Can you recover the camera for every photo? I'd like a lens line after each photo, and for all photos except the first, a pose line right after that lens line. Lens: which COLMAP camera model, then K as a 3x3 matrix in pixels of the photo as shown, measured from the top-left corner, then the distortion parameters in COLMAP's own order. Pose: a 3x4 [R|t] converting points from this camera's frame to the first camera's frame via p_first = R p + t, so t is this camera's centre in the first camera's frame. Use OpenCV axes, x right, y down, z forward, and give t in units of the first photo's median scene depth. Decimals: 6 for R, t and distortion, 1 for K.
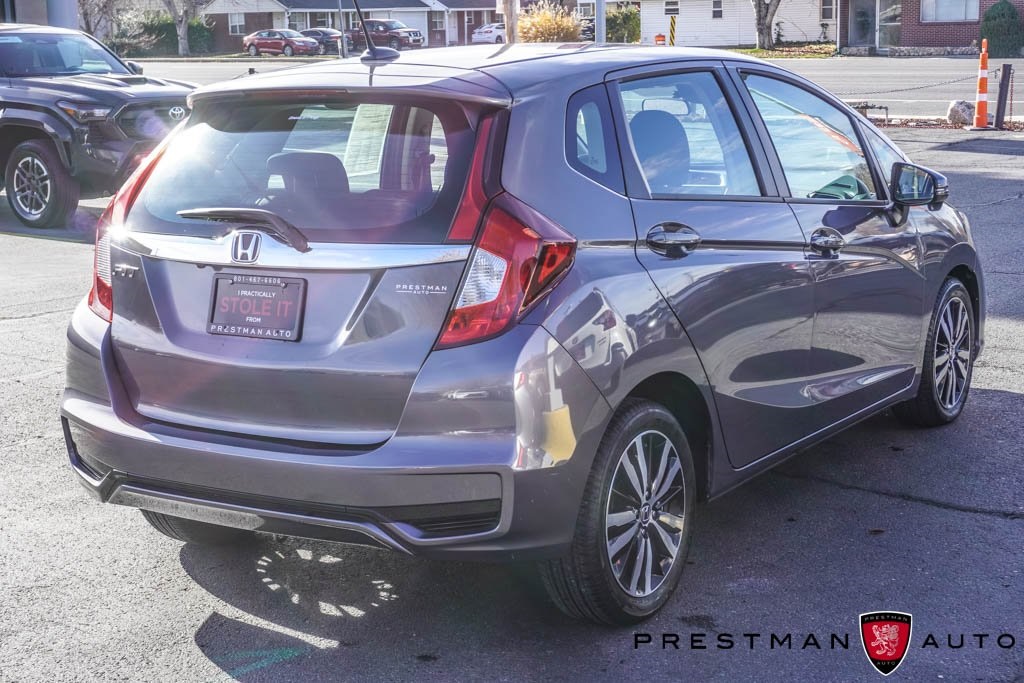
lens RADIAL K [[1690.7, 0, 512.1], [0, 1690.7, 343.1], [0, 0, 1]] dist [0.000435, 0.000000]
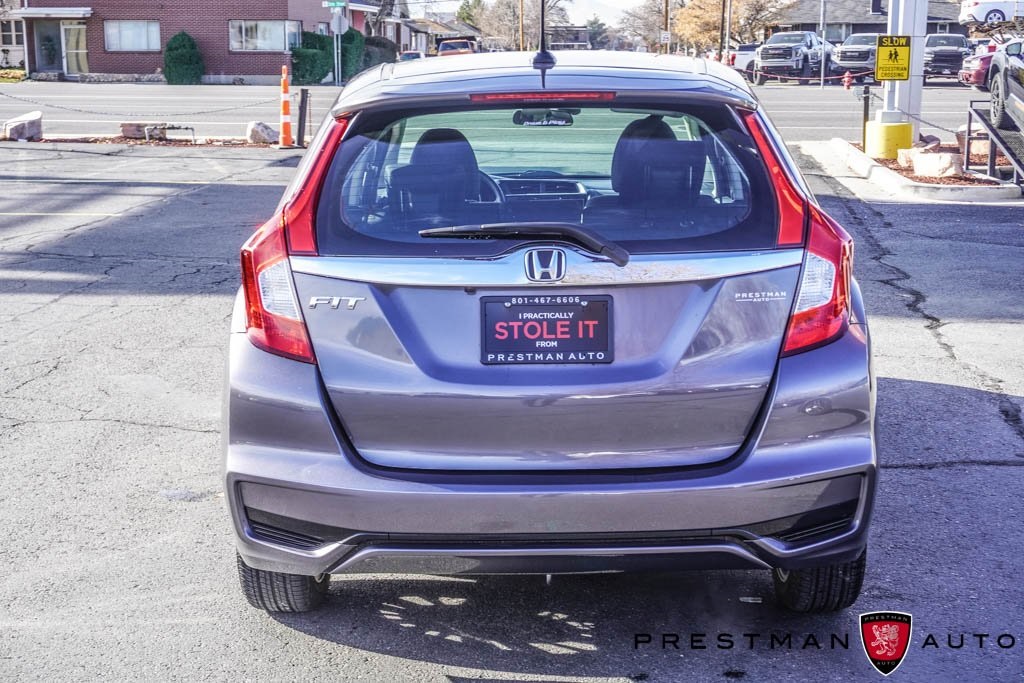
lens RADIAL K [[1533.9, 0, 511.3], [0, 1533.9, 337.4], [0, 0, 1]] dist [0.031398, 0.000000]
pose [[0.824749, -0.078040, 0.560089, -0.627447], [0.081702, 0.996484, 0.018536, -0.034102], [-0.559566, 0.030473, 0.828225, 0.321719]]
